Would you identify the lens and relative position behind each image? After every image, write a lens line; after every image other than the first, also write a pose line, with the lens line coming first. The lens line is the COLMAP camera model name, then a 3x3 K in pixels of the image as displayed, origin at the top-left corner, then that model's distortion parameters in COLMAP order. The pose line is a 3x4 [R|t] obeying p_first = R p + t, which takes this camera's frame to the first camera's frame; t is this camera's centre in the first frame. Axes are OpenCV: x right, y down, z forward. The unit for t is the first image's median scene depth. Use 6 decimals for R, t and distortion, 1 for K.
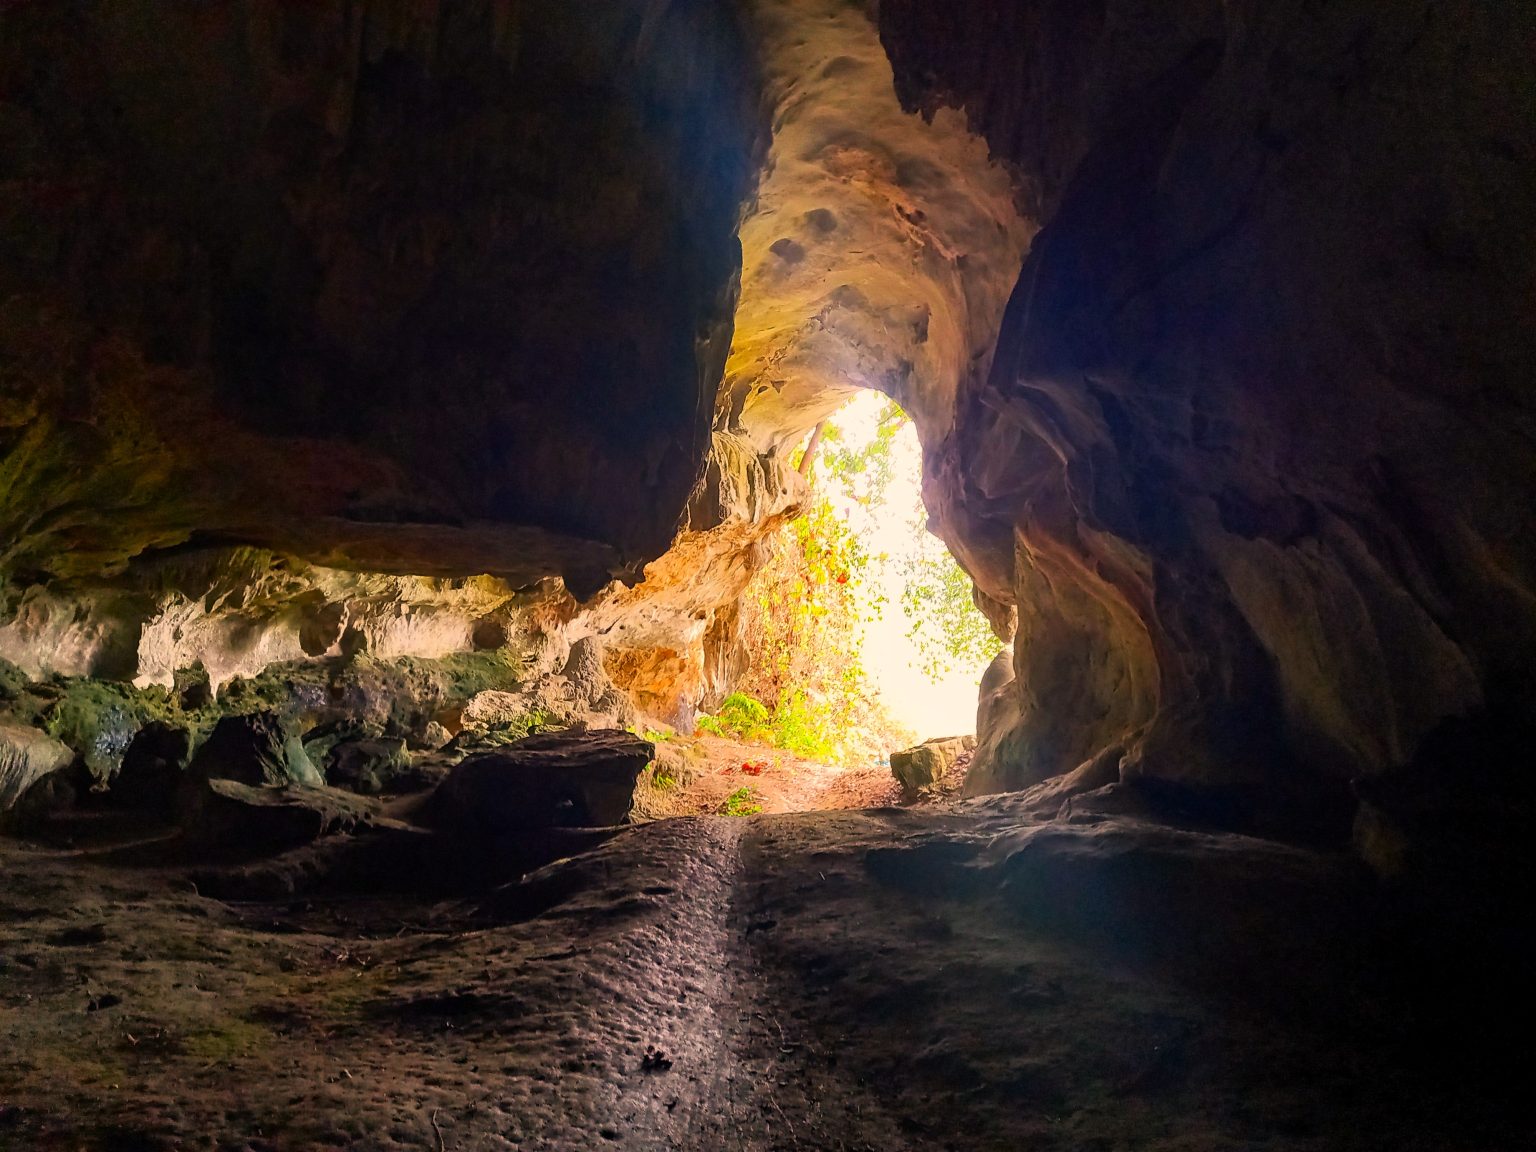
lens RADIAL K [[1102.7, 0, 768.0], [0, 1102.7, 576.0], [0, 0, 1]] dist [0.071684, -0.093545]
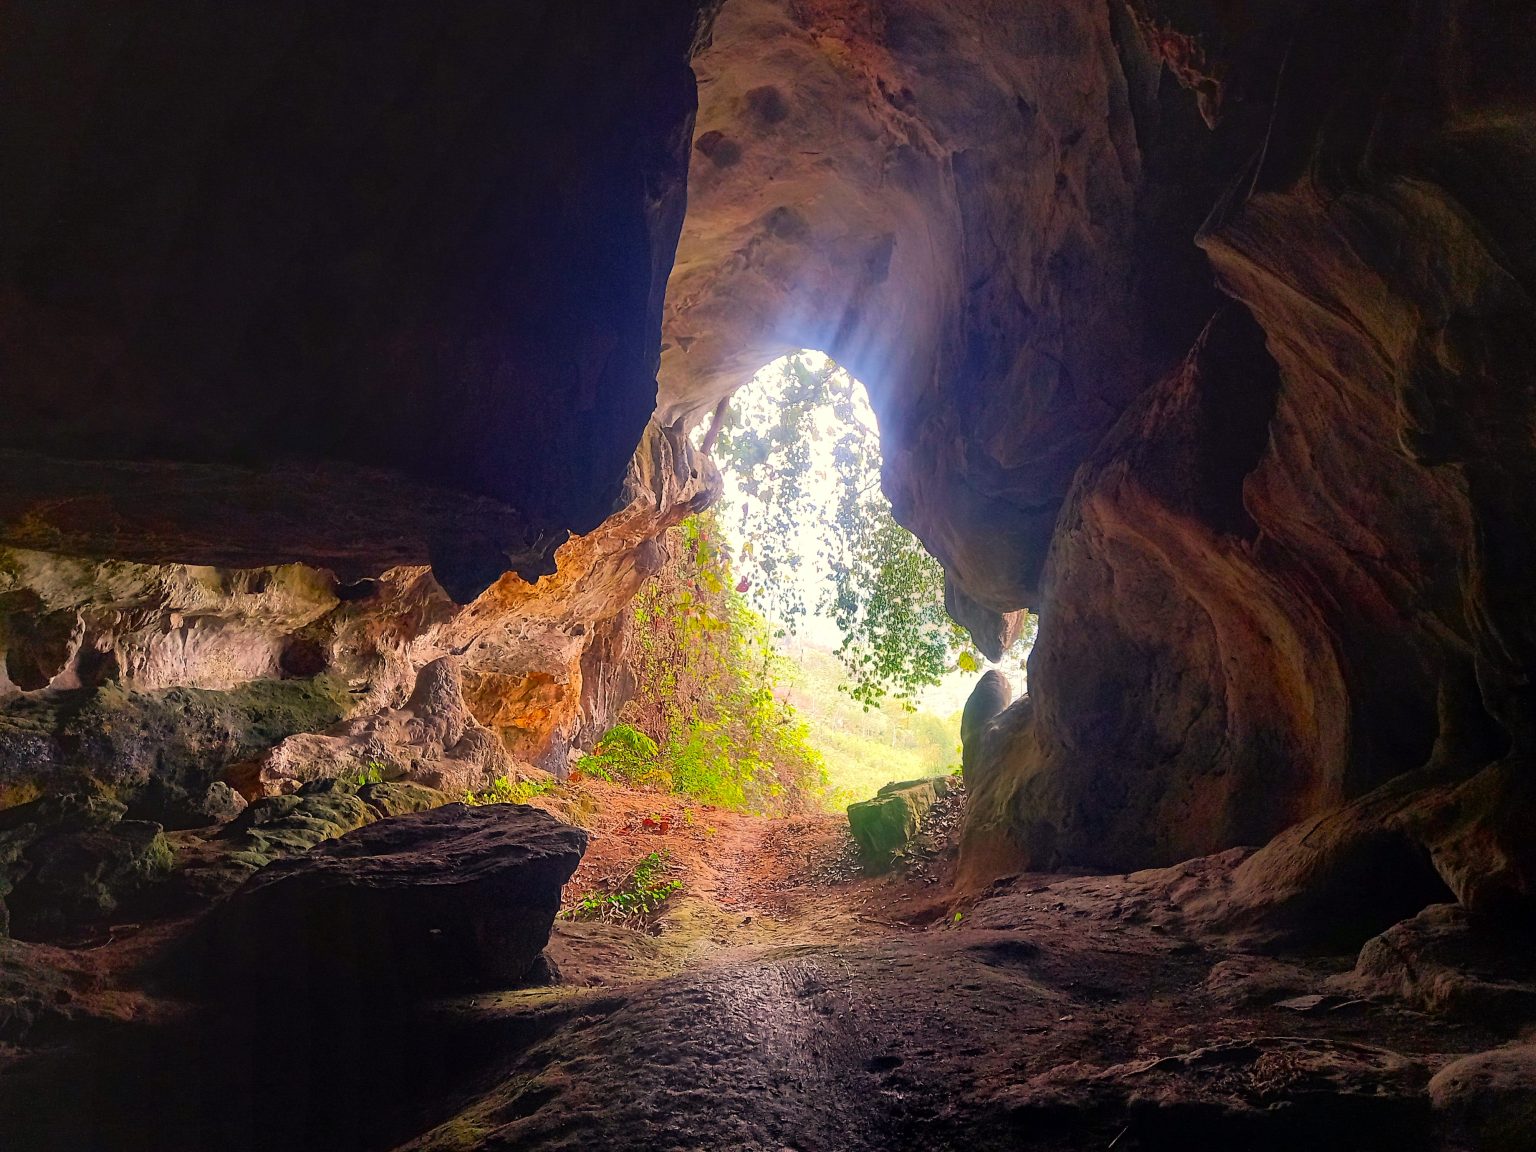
lens RADIAL K [[1102.7, 0, 768.0], [0, 1102.7, 576.0], [0, 0, 1]] dist [0.071684, -0.093545]
pose [[0.988965, 0.001747, 0.148140, -0.059071], [0.000777, 0.999856, -0.016977, 0.012935], [-0.148148, 0.016905, 0.988821, 0.234349]]
